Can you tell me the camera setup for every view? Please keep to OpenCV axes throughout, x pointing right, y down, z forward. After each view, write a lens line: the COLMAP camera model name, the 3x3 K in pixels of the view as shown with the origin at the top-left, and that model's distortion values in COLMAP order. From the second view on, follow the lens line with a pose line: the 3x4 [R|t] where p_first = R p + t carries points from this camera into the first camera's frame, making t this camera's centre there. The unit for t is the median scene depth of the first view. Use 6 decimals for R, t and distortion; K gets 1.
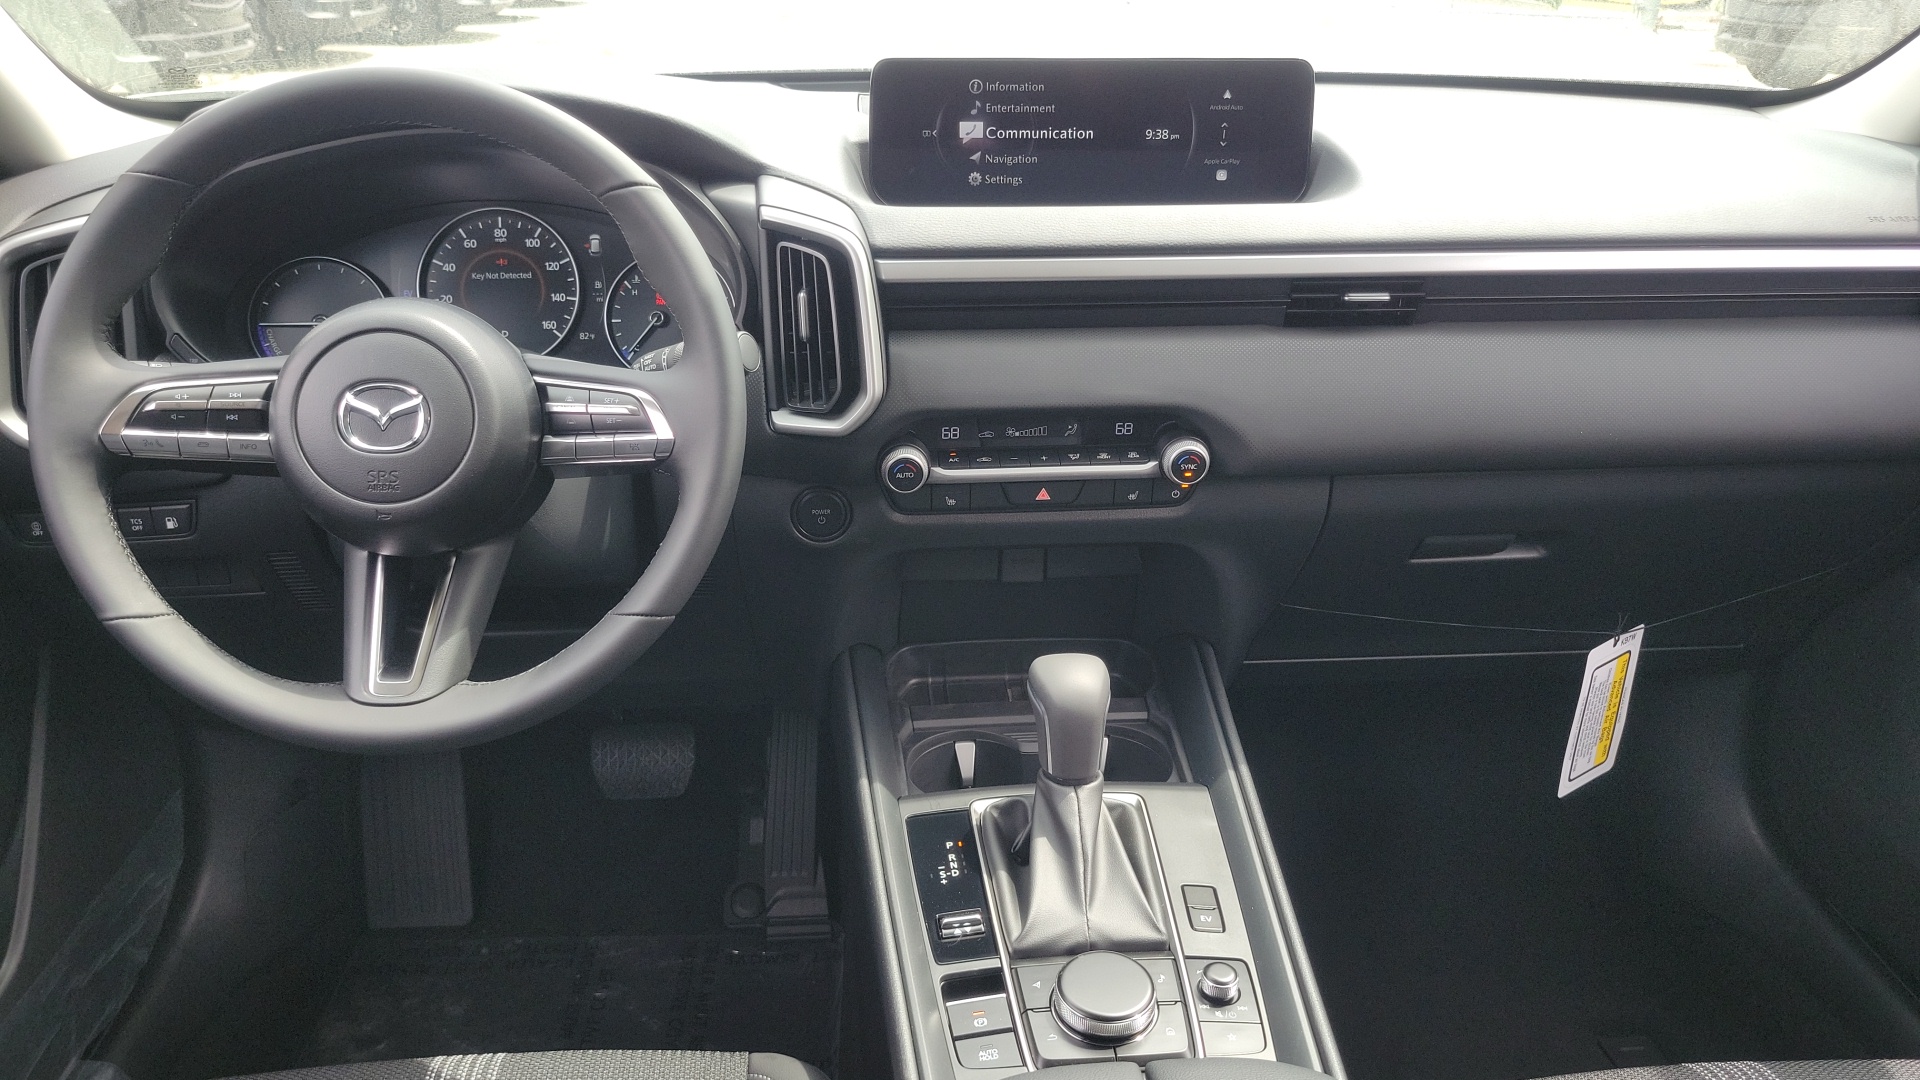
lens RADIAL K [[1480.8, 0, 969.0], [0, 1480.8, 556.8], [0, 0, 1]] dist [0.032783, -0.021151]
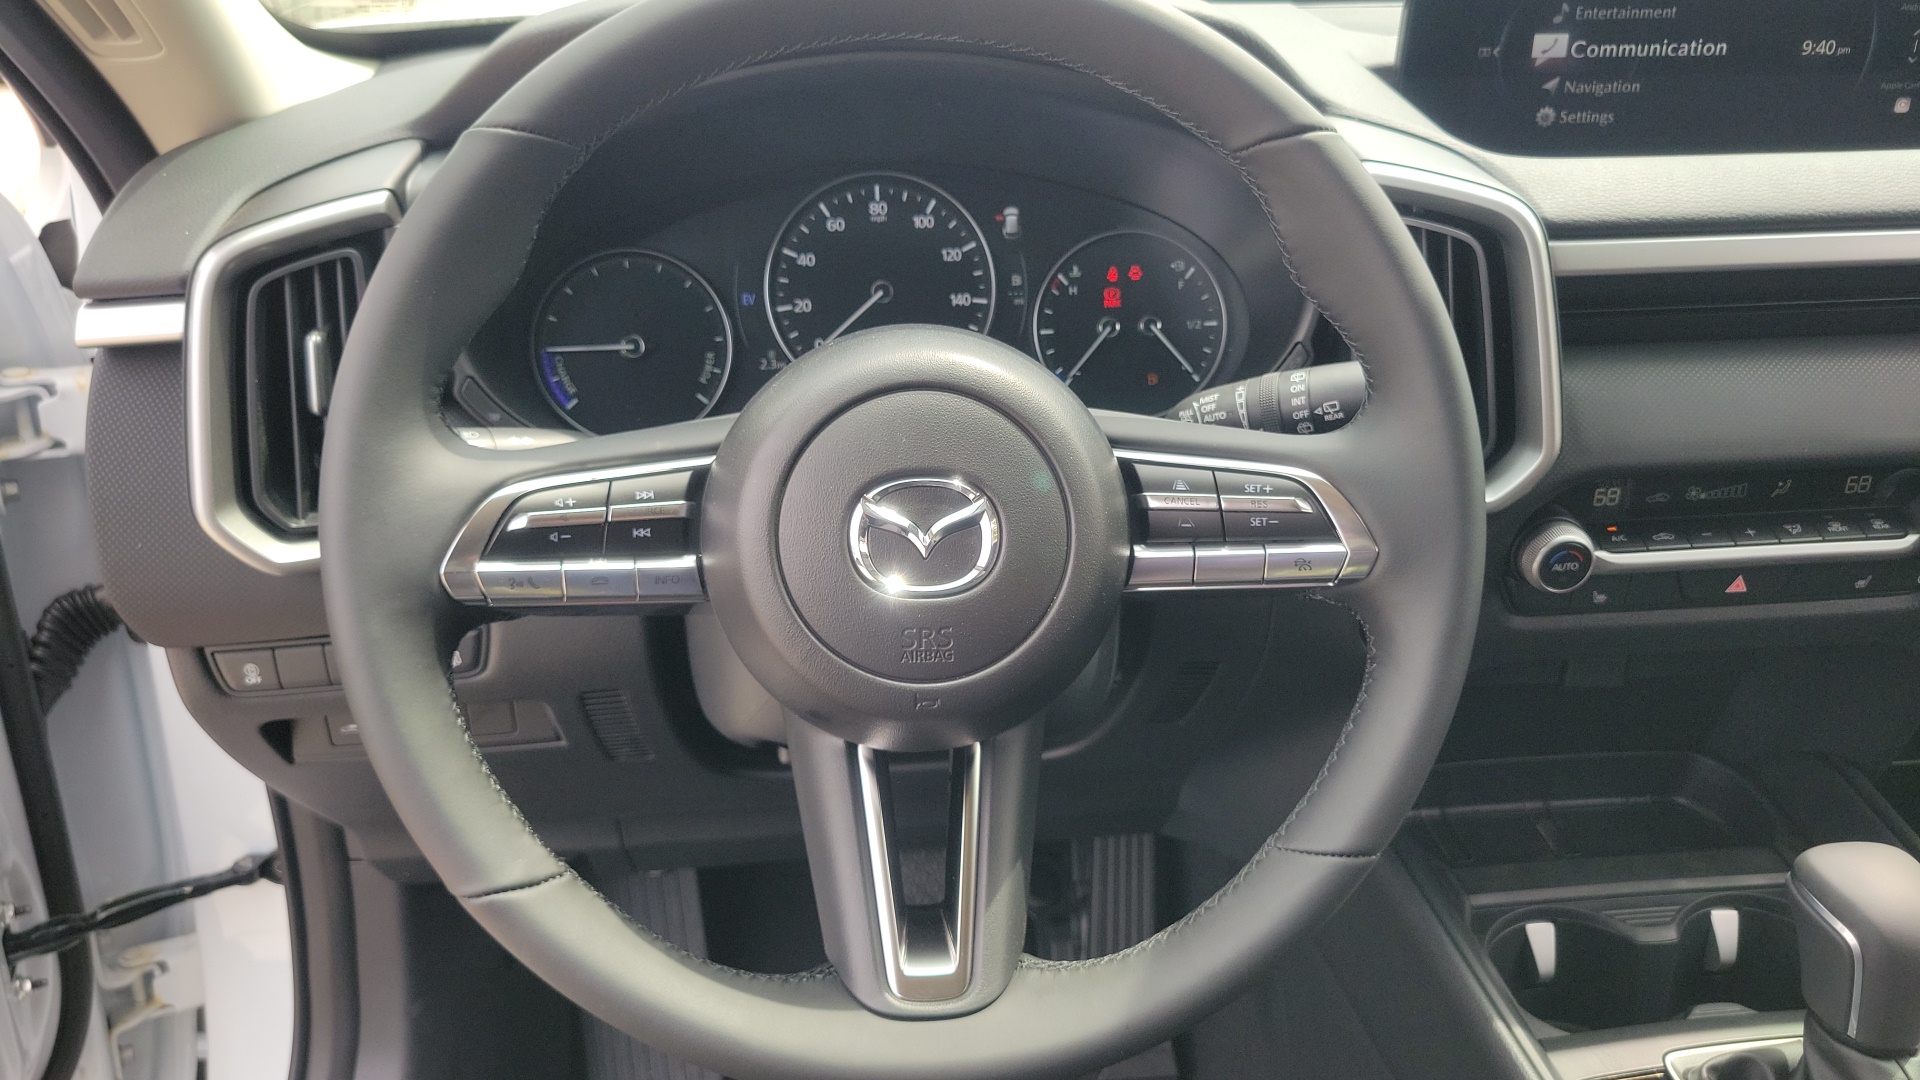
lens RADIAL K [[1480.8, 0, 972.1], [0, 1480.8, 522.9], [0, 0, 1]] dist [0.032783, -0.021151]
pose [[0.999703, -0.019185, 0.015059, -0.308440], [0.019052, 0.999779, 0.008910, -0.083372], [-0.015227, -0.008620, 0.999847, 0.334712]]
